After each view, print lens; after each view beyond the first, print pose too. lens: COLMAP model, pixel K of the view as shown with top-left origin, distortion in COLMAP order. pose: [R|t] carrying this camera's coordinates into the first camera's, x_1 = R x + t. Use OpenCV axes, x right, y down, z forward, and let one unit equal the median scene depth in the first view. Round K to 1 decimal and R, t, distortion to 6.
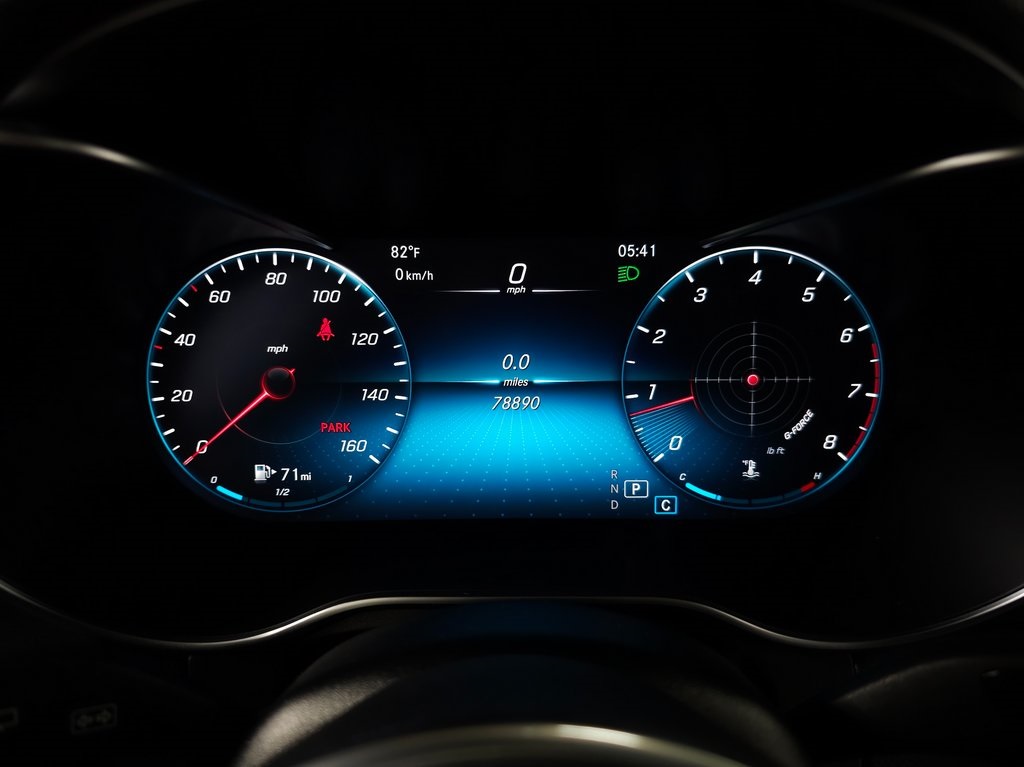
lens RADIAL K [[695.1, 0, 514.4], [0, 695.1, 376.5], [0, 0, 1]] dist [0.033322, -0.041582]
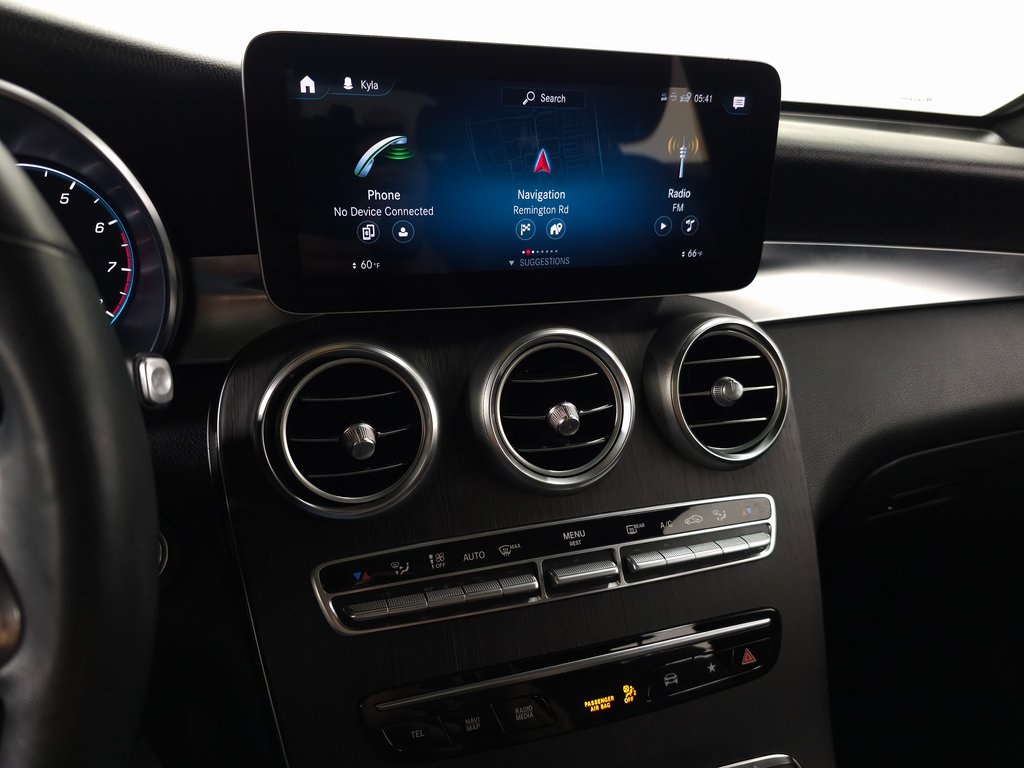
lens RADIAL K [[695.1, 0, 515.3], [0, 695.1, 383.0], [0, 0, 1]] dist [0.033322, -0.041582]
pose [[0.951693, -0.076216, 0.297443, 0.837967], [0.066156, 0.996849, 0.043758, 0.252248], [-0.299841, -0.021967, 0.953736, -0.626668]]
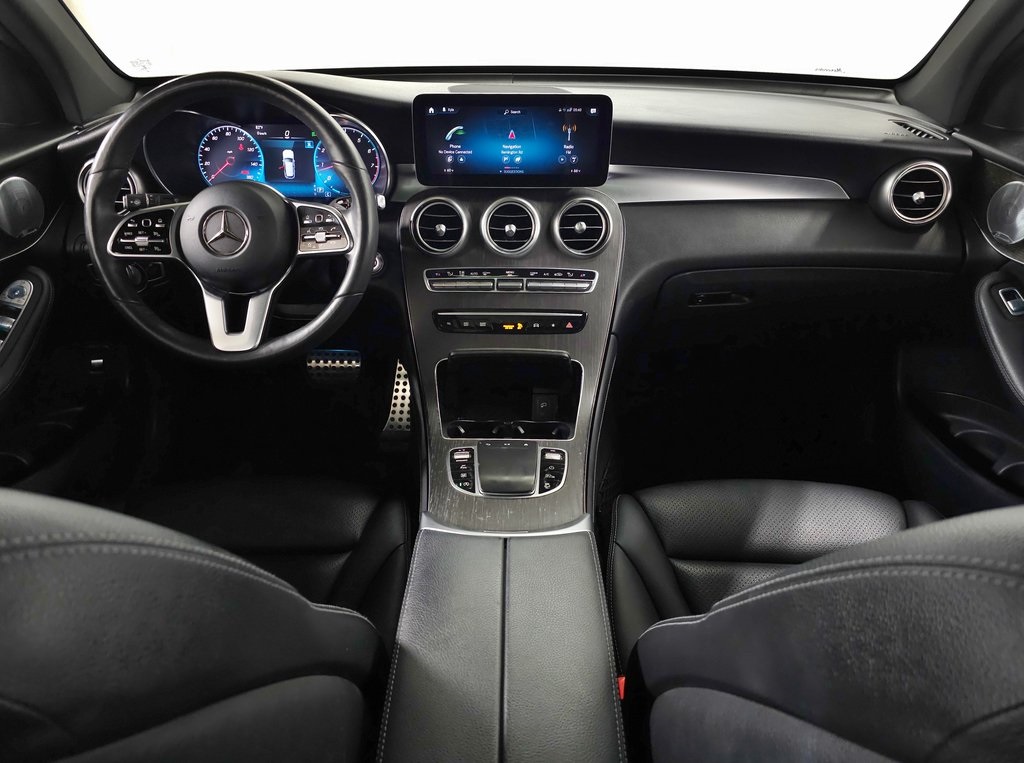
lens RADIAL K [[695.1, 0, 507.1], [0, 695.1, 384.4], [0, 0, 1]] dist [0.033322, -0.041582]
pose [[0.999670, 0.020691, -0.015251, 1.374533], [-0.017378, 0.981224, 0.192086, 0.481219], [0.018939, -0.191758, 0.981260, -3.246431]]
